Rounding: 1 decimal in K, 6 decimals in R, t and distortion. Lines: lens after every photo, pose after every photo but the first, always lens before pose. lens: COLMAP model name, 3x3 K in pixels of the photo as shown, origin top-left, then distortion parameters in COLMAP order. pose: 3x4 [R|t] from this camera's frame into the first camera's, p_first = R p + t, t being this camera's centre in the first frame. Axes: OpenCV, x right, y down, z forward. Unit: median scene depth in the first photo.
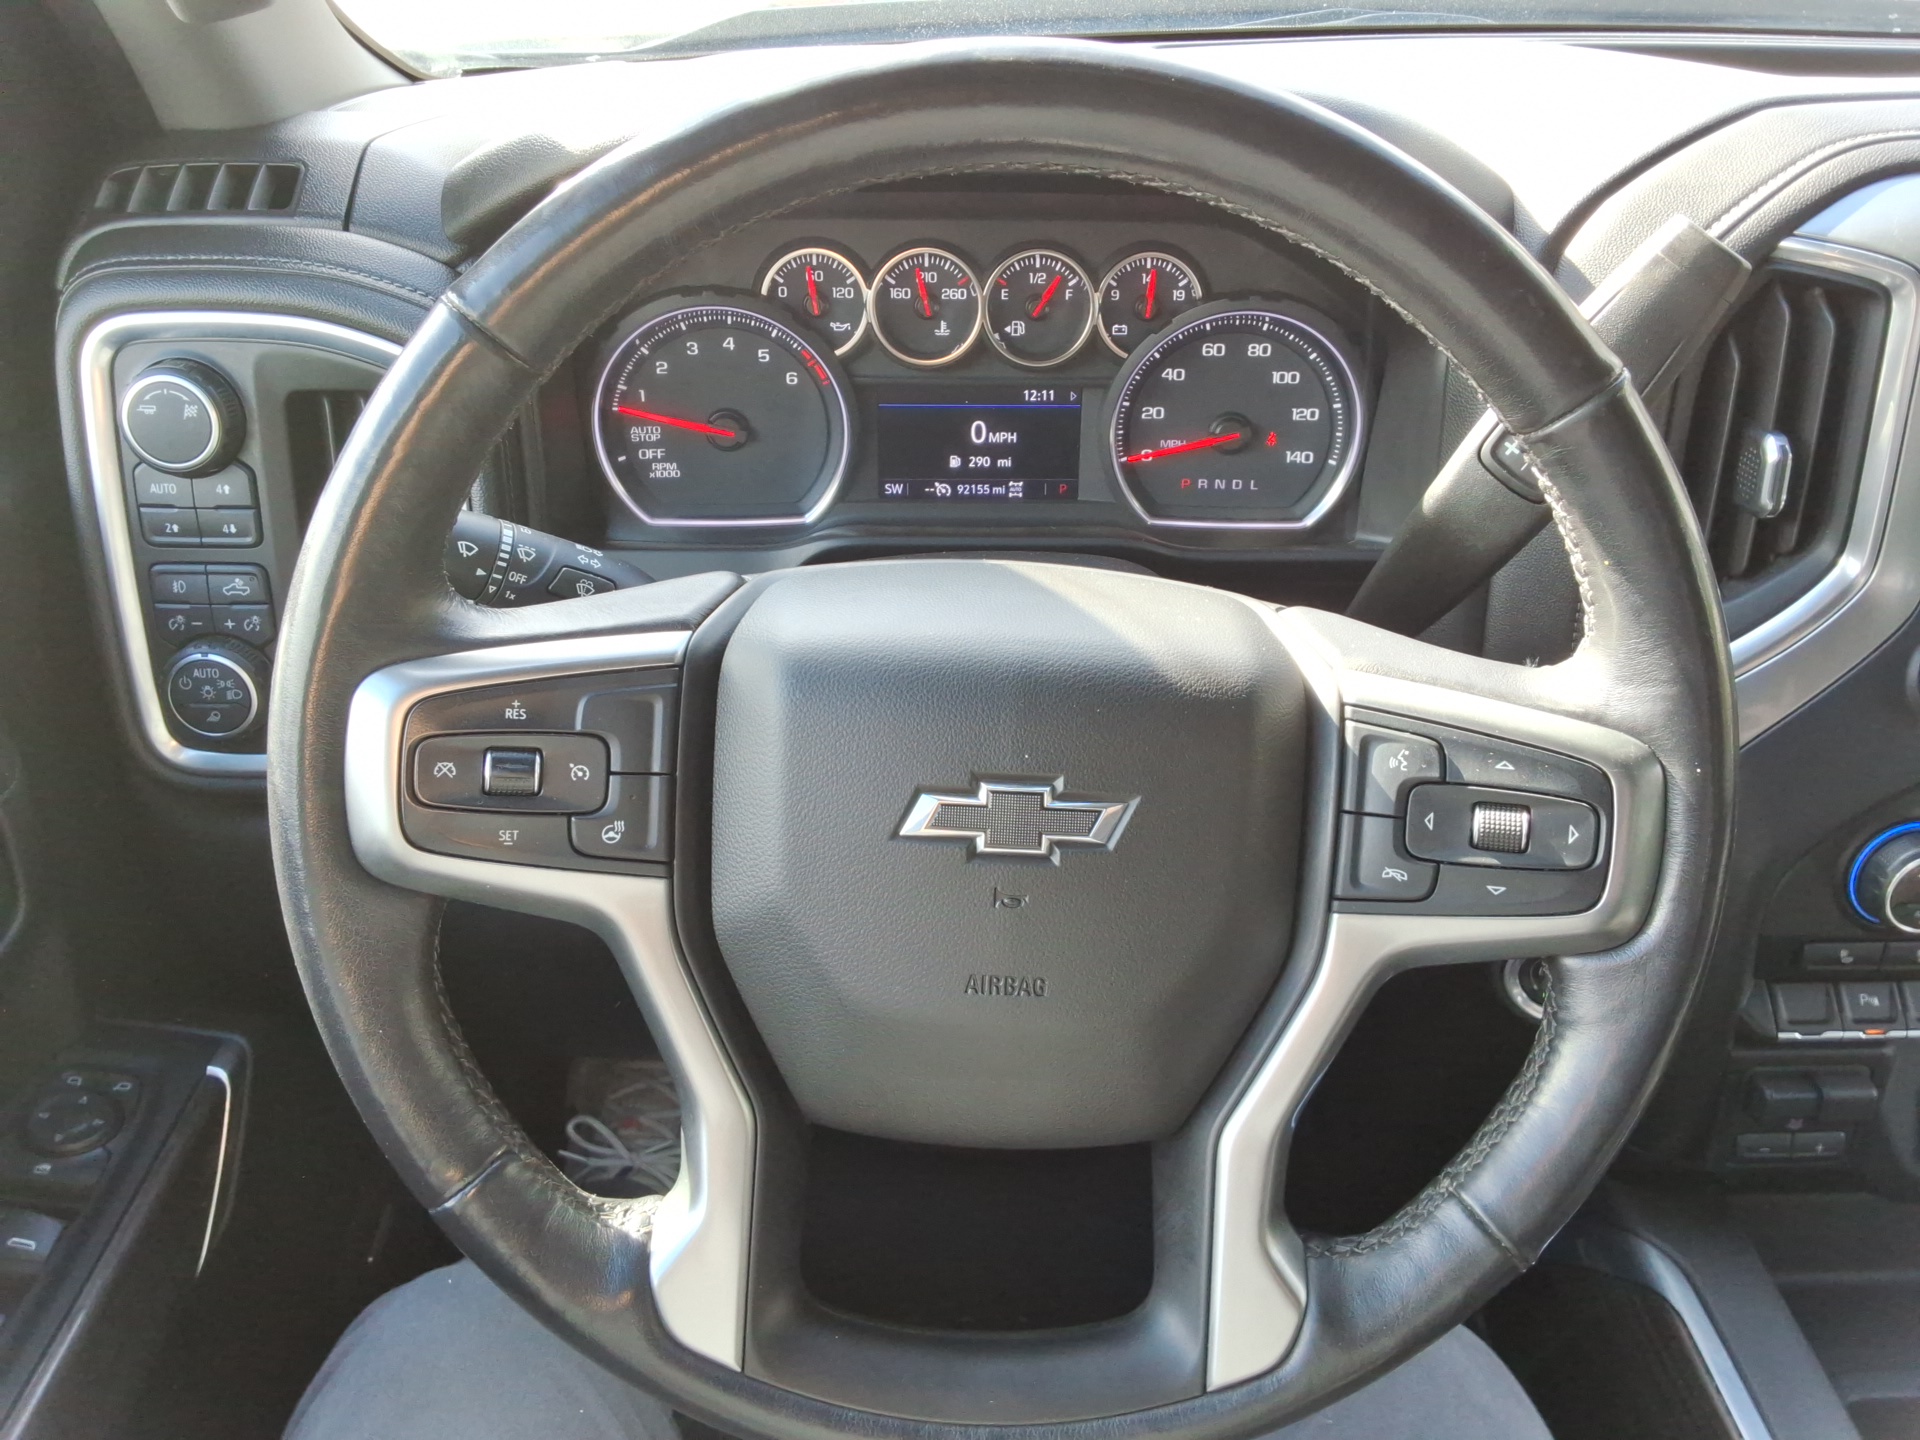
lens RADIAL K [[1563.8, 0, 975.7], [0, 1563.8, 690.7], [0, 0, 1]] dist [0.104384, -0.167907]
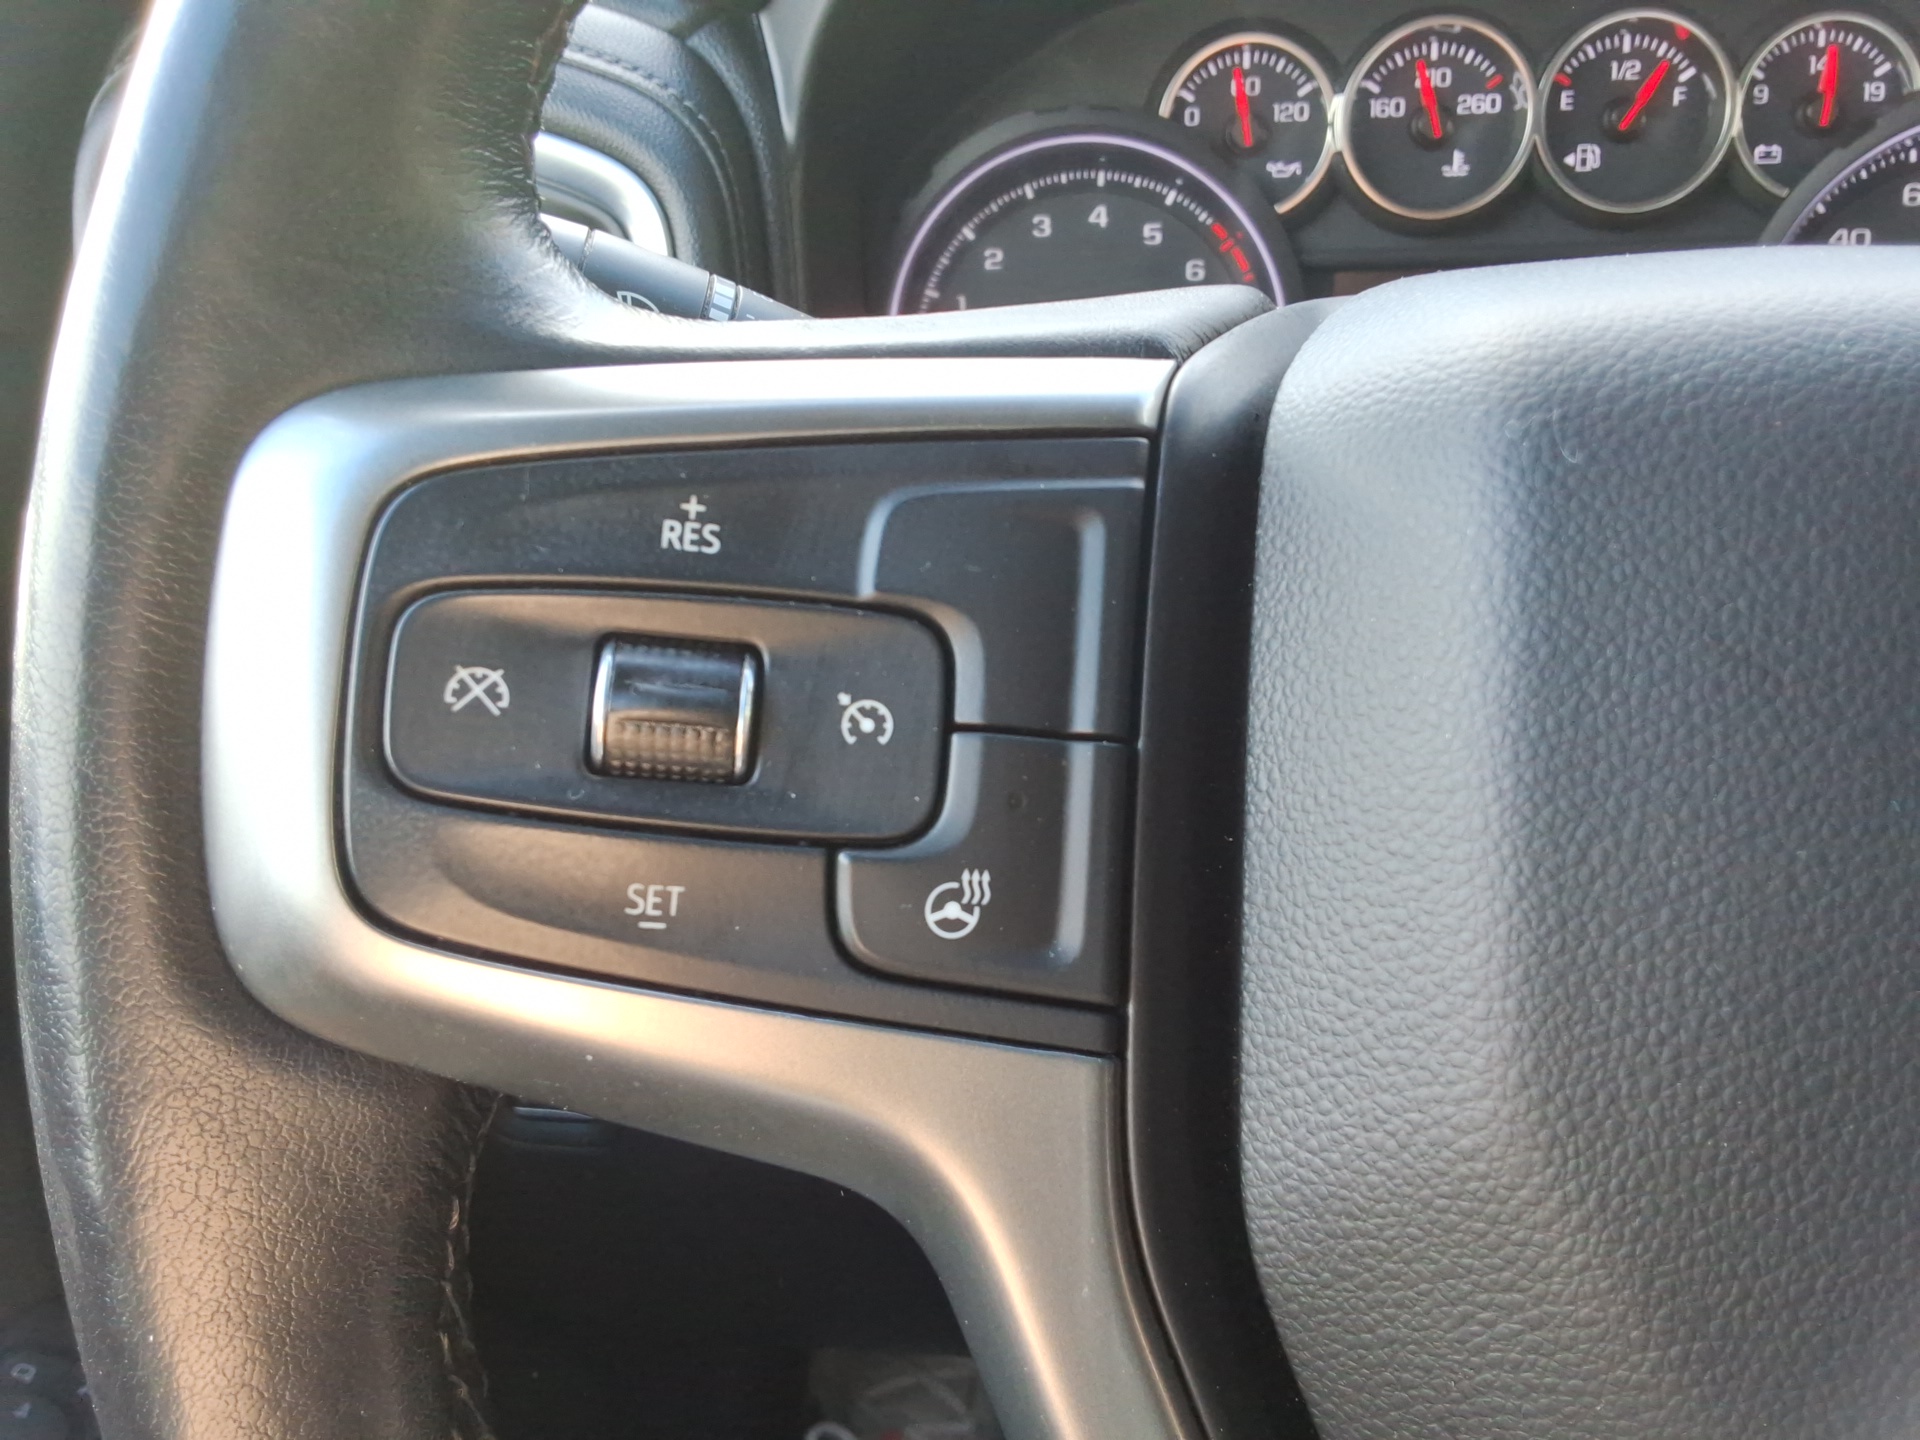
lens RADIAL K [[1563.8, 0, 977.4], [0, 1563.8, 672.5], [0, 0, 1]] dist [0.104384, -0.167907]
pose [[0.987121, 0.001109, -0.159974, -0.117512], [-0.024330, 0.989385, -0.143265, 0.060204], [0.158117, 0.145312, 0.976669, 0.454503]]
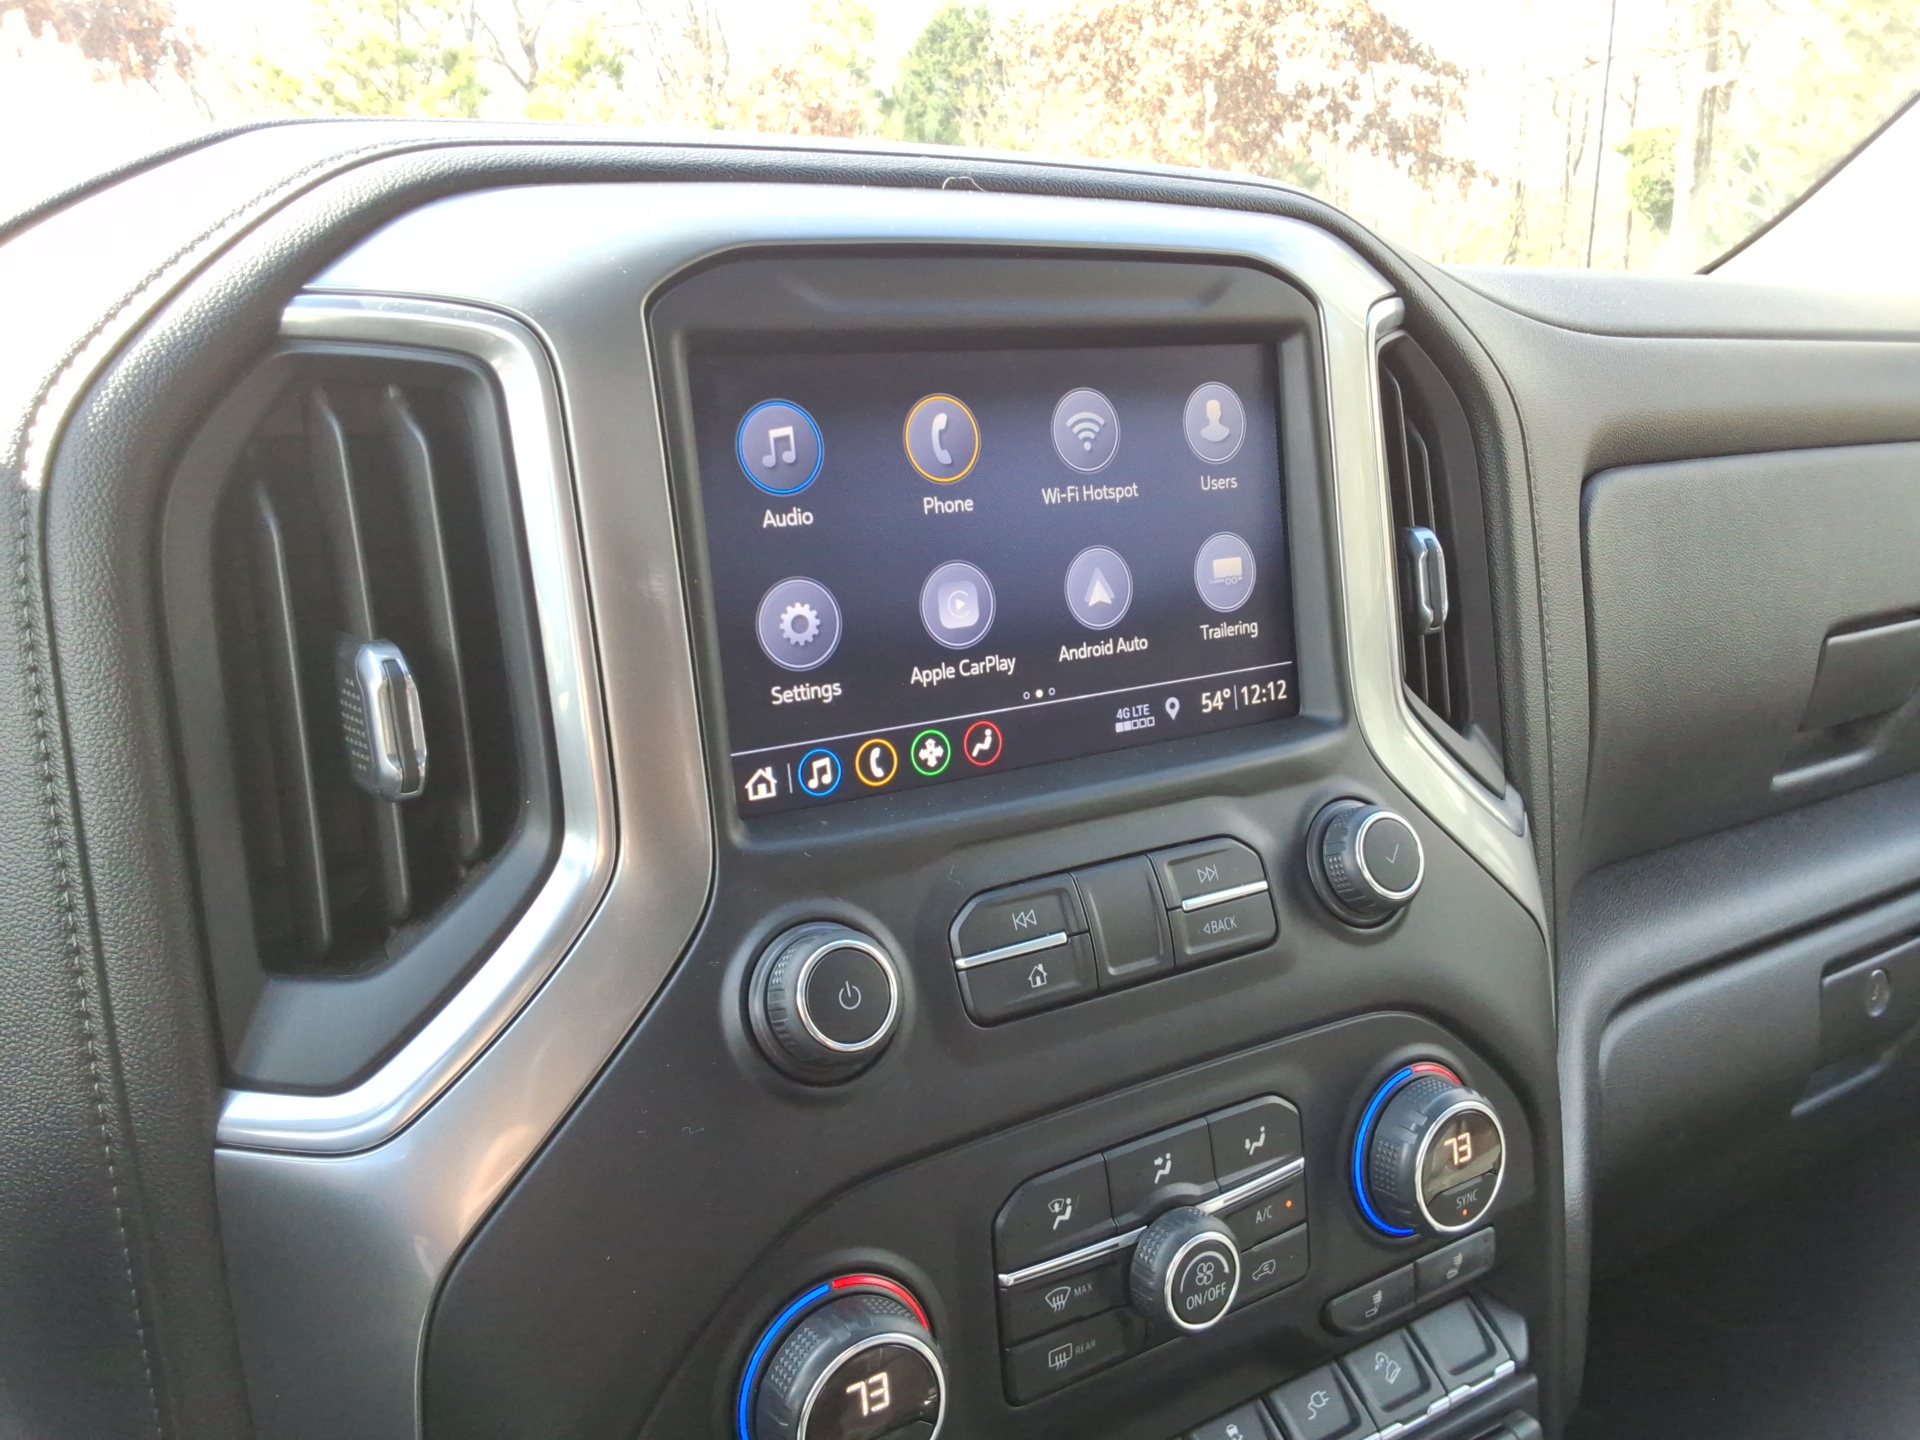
lens RADIAL K [[1563.8, 0, 973.5], [0, 1563.8, 682.7], [0, 0, 1]] dist [0.104384, -0.167907]
pose [[0.859520, -0.133948, 0.493237, 0.401499], [0.275152, 0.934534, -0.225693, 0.027685], [-0.430716, 0.329703, 0.840107, 0.458708]]
